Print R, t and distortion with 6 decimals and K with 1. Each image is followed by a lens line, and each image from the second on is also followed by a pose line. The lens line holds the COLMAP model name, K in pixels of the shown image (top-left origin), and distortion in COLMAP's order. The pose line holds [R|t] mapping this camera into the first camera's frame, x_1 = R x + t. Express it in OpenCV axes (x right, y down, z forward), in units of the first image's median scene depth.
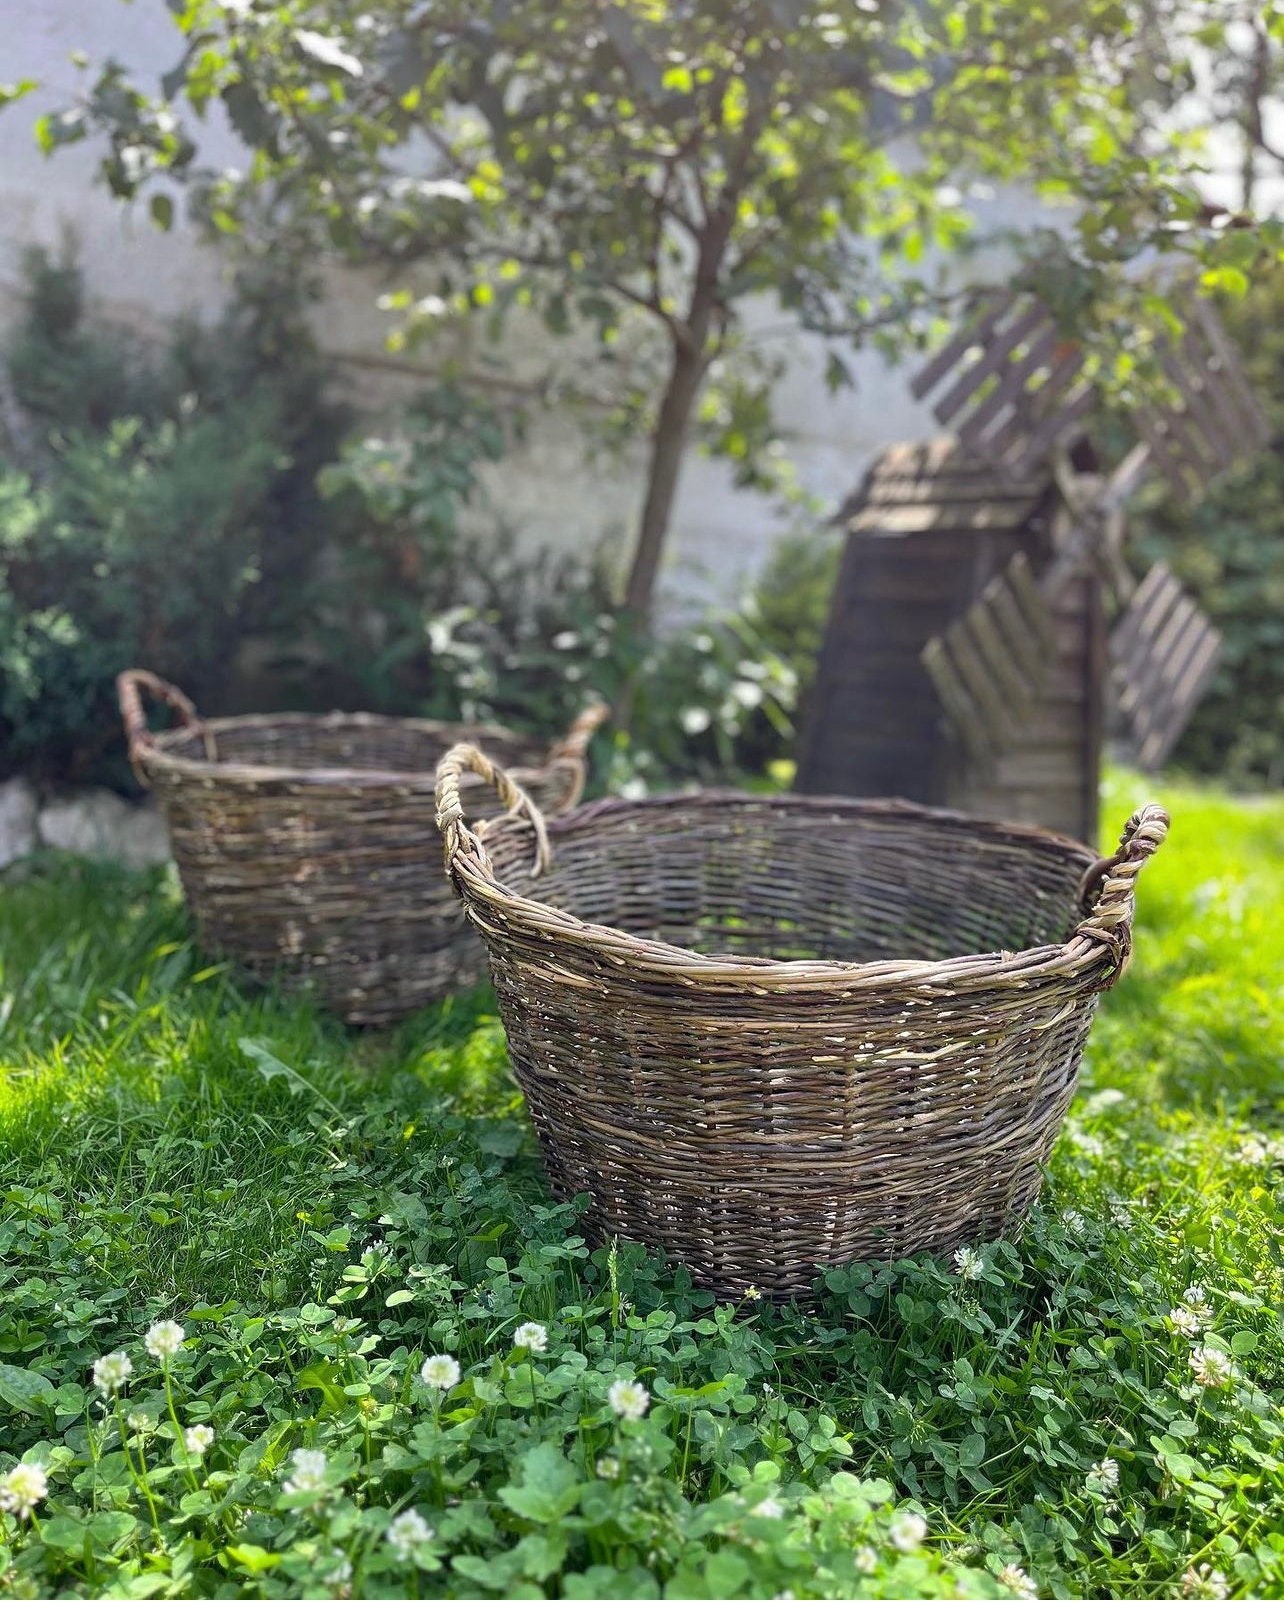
lens RADIAL K [[1296.2, 0, 642.0], [0, 1296.2, 801.0], [0, 0, 1]] dist [0.003910, -0.038576]
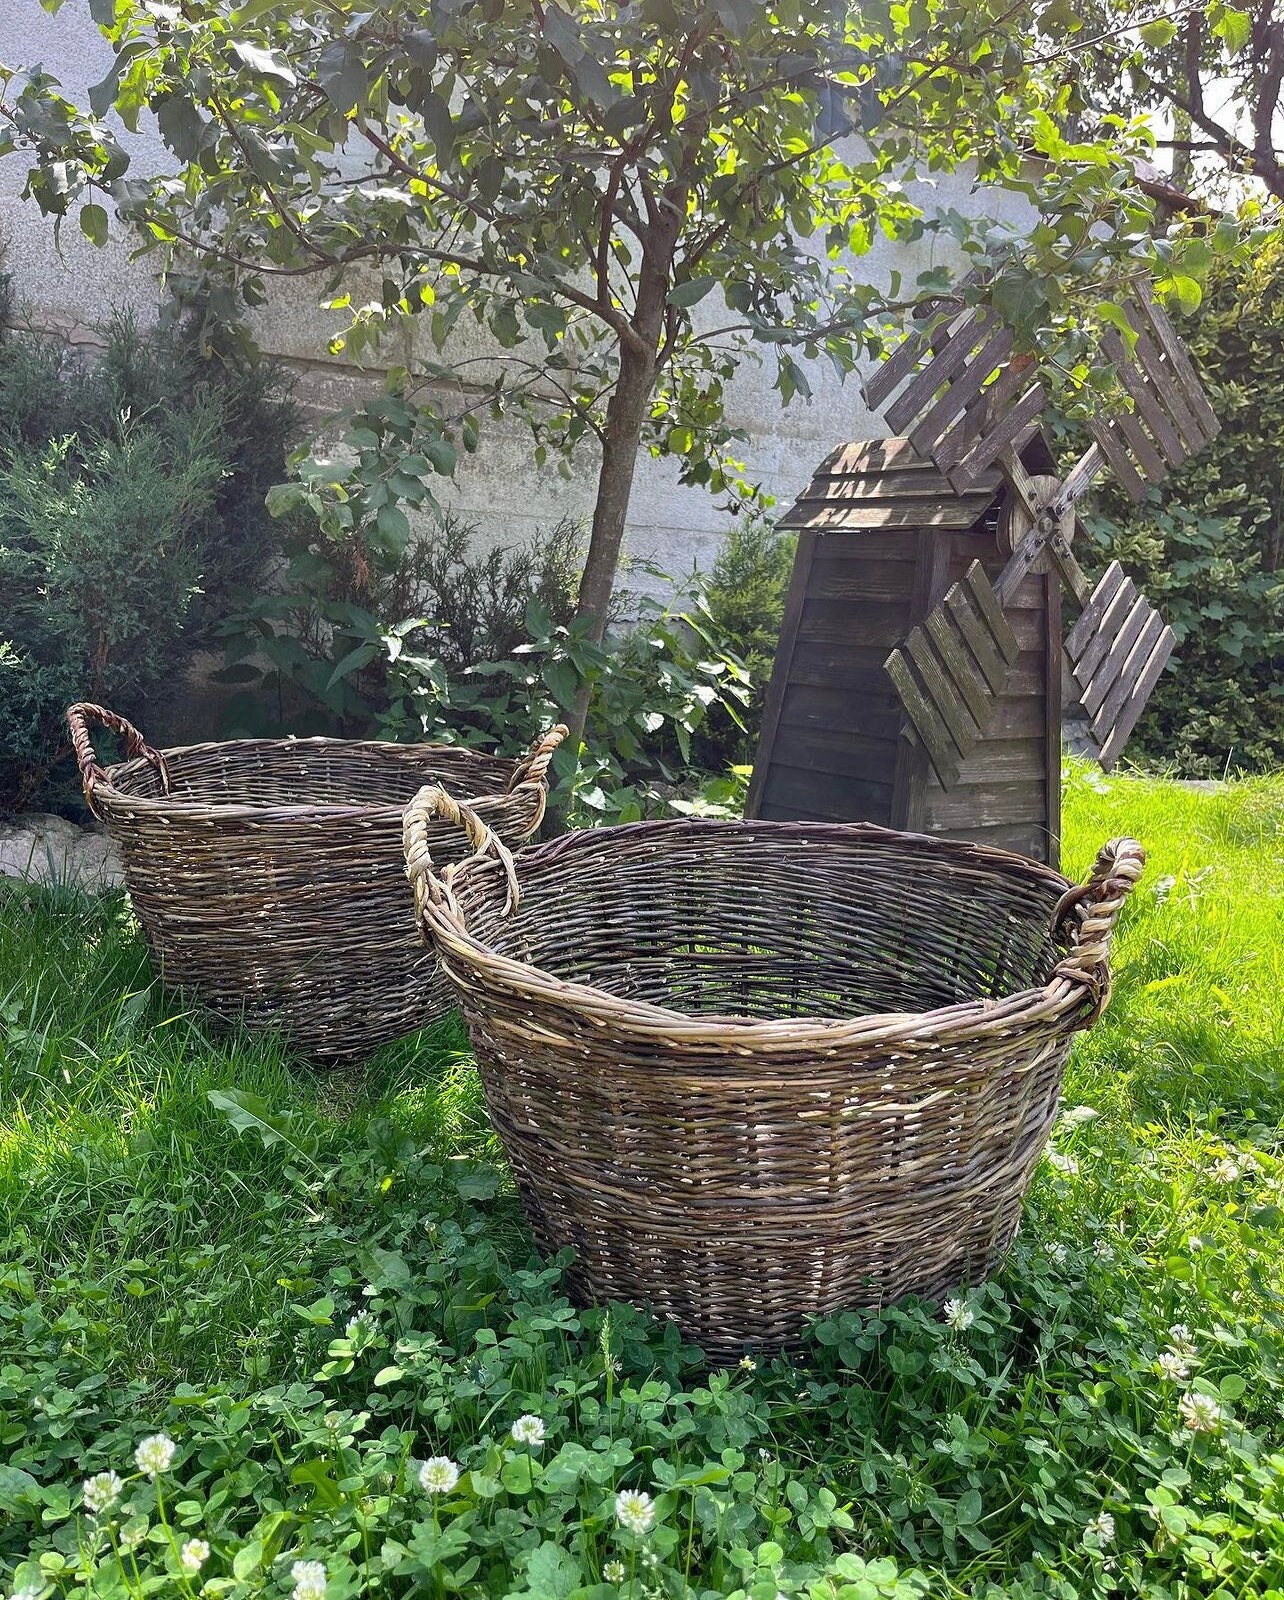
lens RADIAL K [[1294.6, 0, 642.0], [0, 1294.6, 800.0], [0, 0, 1]] dist [0.003910, -0.038576]
pose [[0.998907, -0.027710, 0.037642, -0.013937], [0.026922, 0.999410, 0.021307, -0.050320], [-0.038210, -0.020270, 0.999064, 0.014065]]
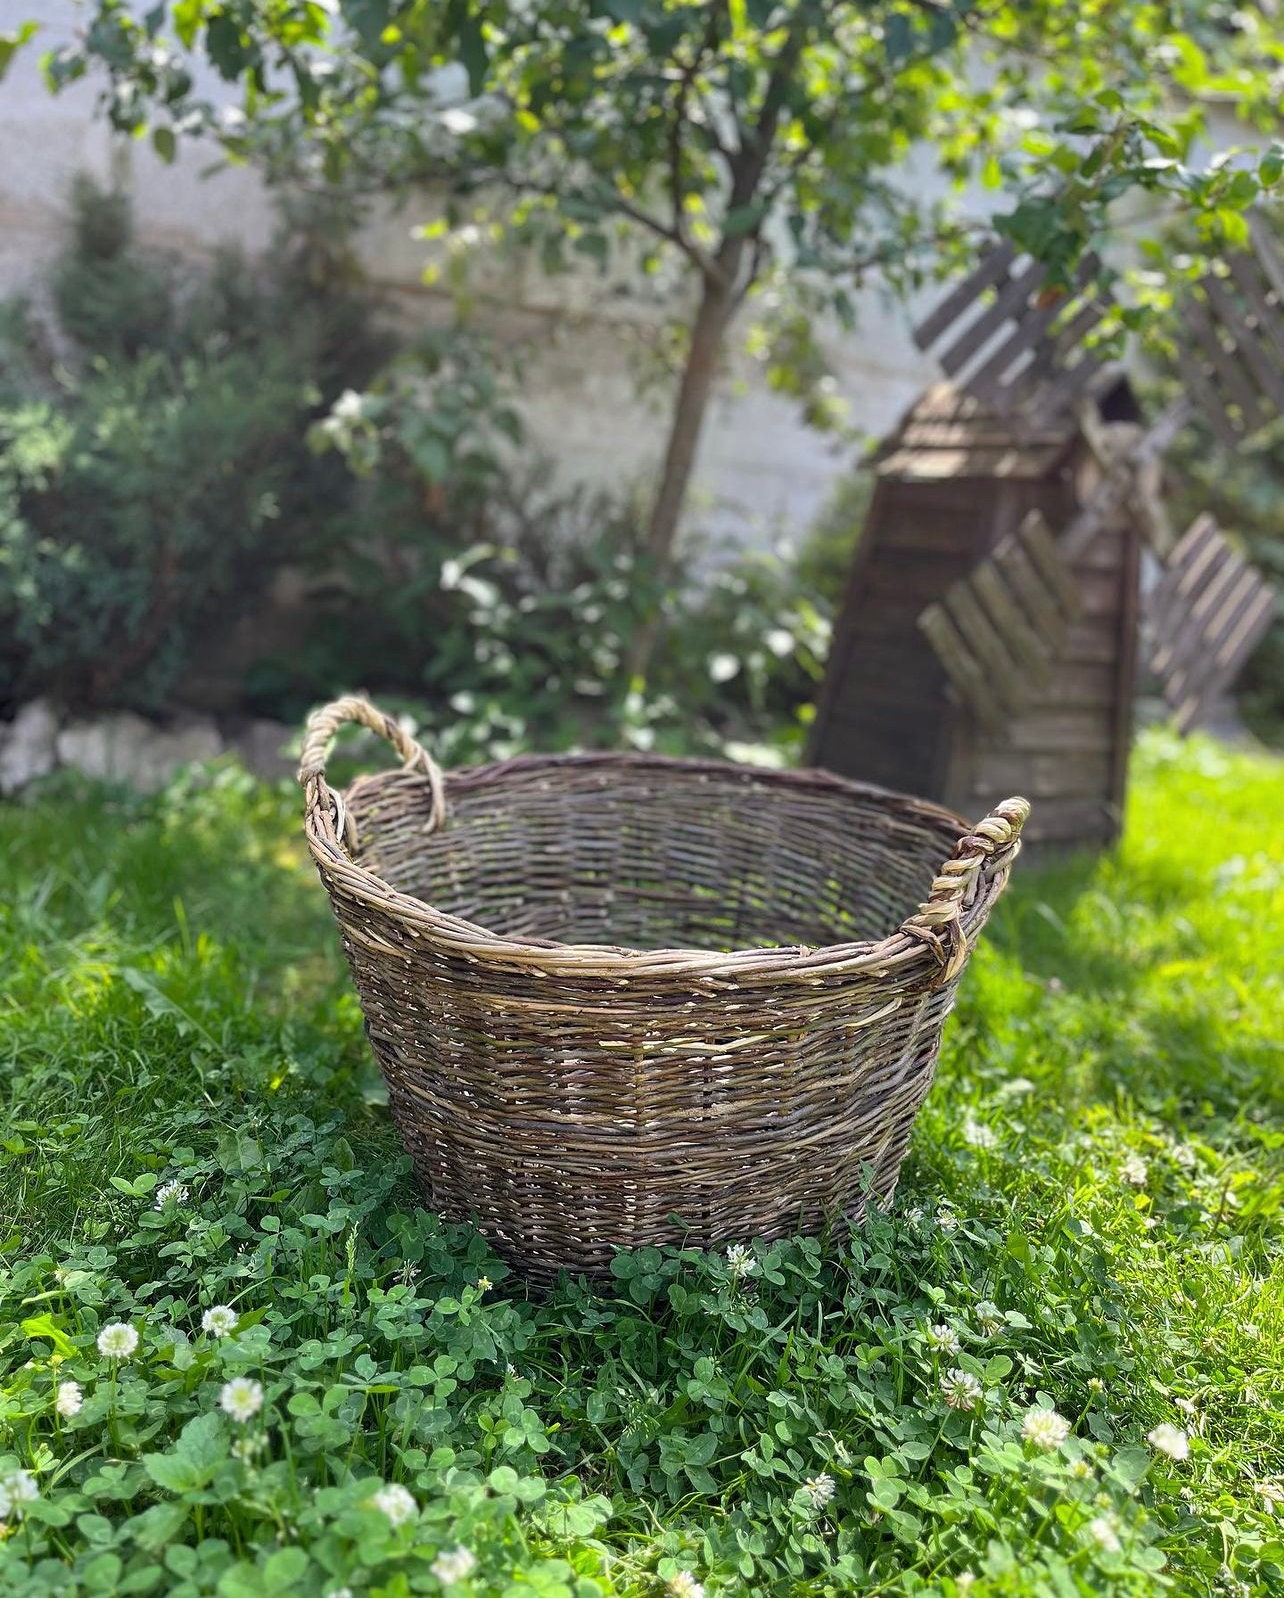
lens RADIAL K [[1309.9, 0, 660.8], [0, 1309.9, 788.7], [0, 0, 1]] dist [0.004215, -0.064281]
pose [[0.994013, 0.047811, -0.098250, 0.202107], [-0.043066, 0.997827, 0.049864, -0.034809], [0.100420, -0.045334, 0.993912, 0.017661]]
